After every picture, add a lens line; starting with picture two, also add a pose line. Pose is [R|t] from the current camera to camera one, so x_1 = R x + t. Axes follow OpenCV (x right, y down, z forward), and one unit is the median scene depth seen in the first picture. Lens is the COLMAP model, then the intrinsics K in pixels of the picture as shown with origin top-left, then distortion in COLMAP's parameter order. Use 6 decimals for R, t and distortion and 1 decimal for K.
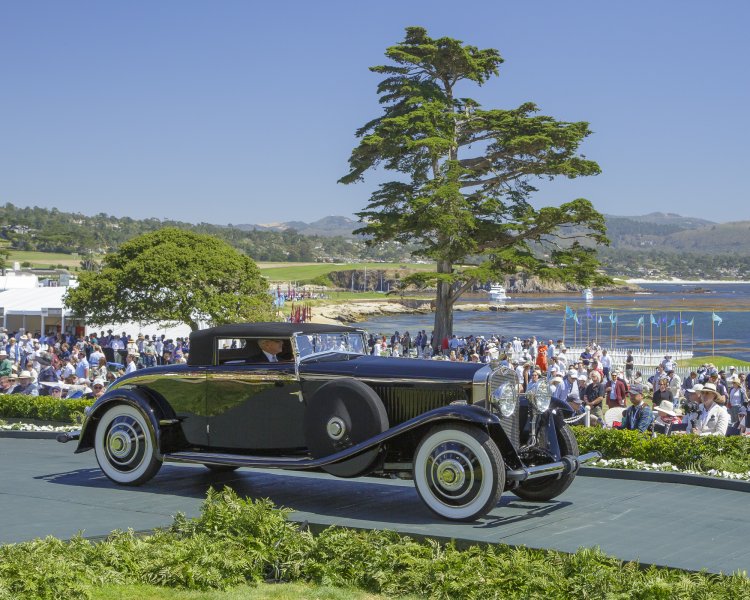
lens RADIAL K [[1477.1, 0, 375.0], [0, 1477.1, 300.0], [0, 0, 1]] dist [0.031509, 0.386622]
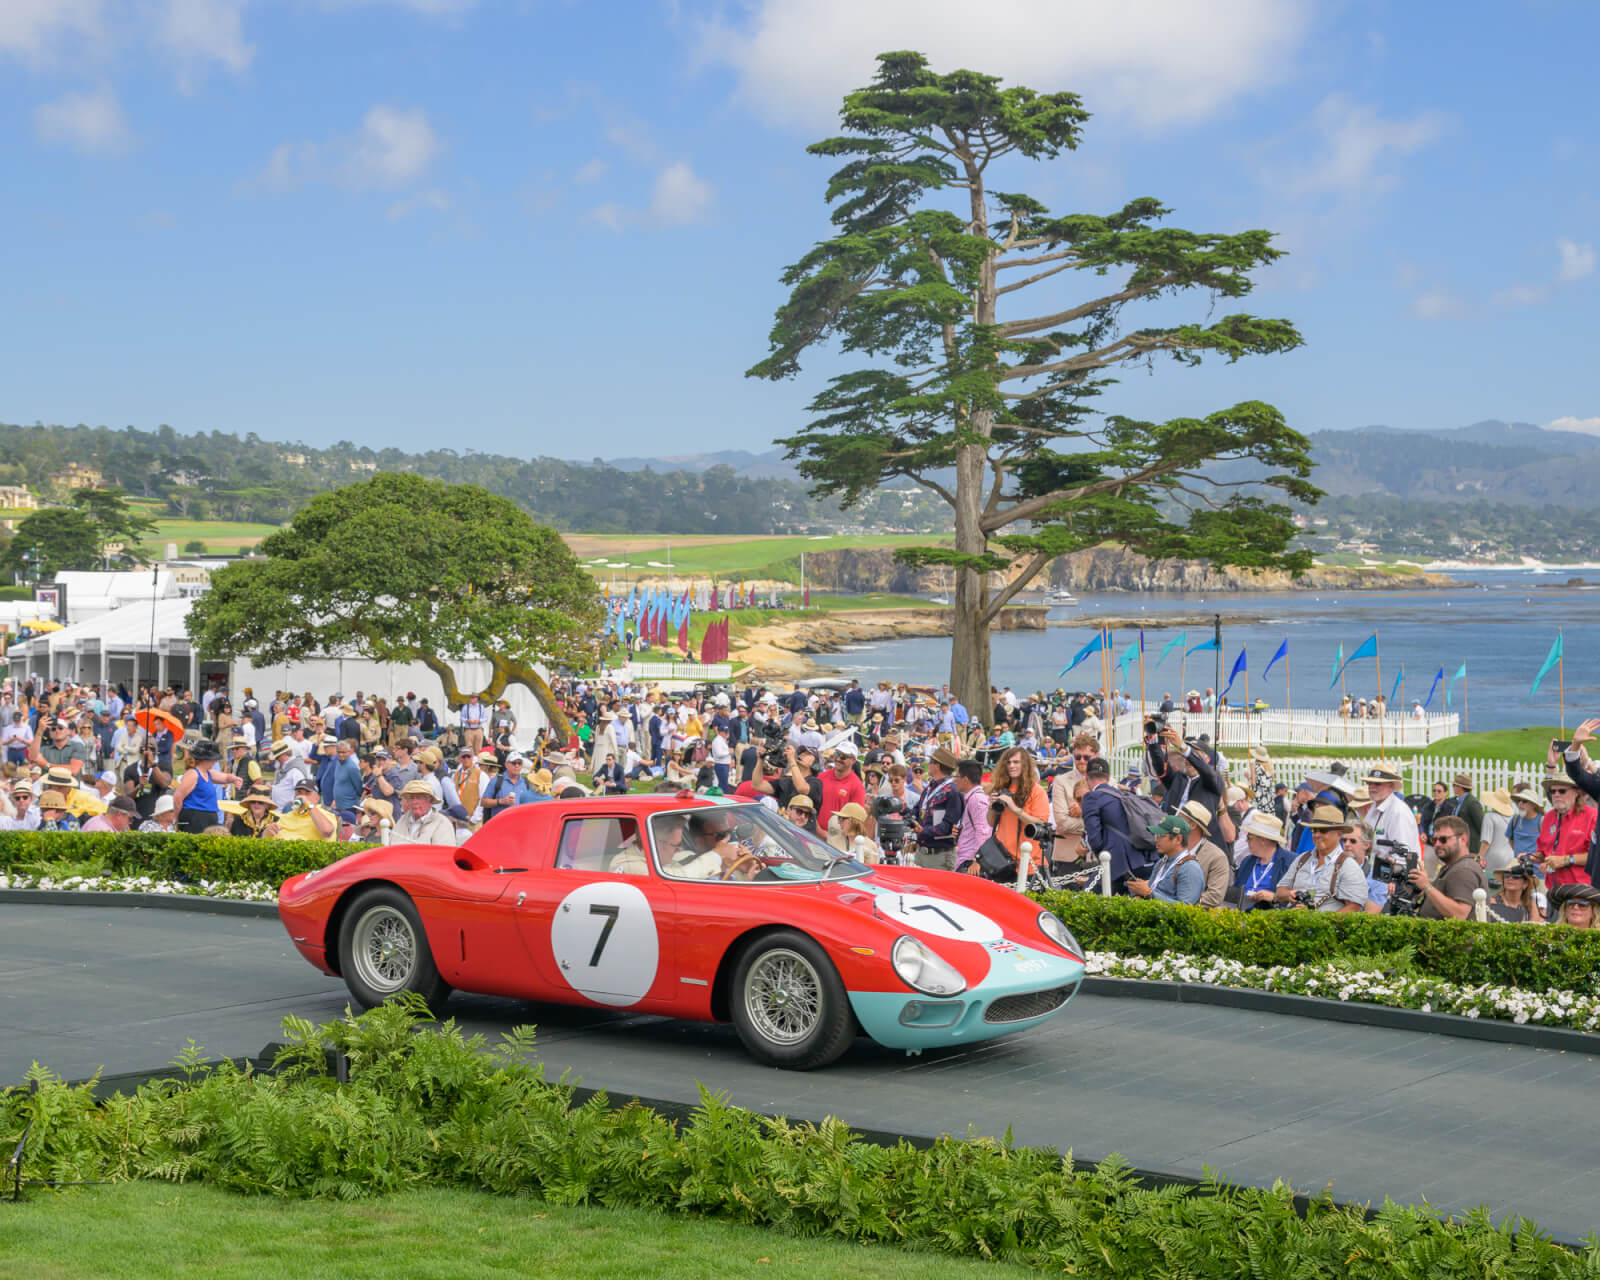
lens RADIAL K [[3006.7, 0, 787.5], [0, 3006.7, 688.4], [0, 0, 1]] dist [0.051733, -0.071640]
pose [[0.988841, -0.003621, -0.148932, 0.132904], [0.008731, 0.999395, 0.033665, -0.009375], [0.148720, -0.034590, 0.988274, 0.011764]]
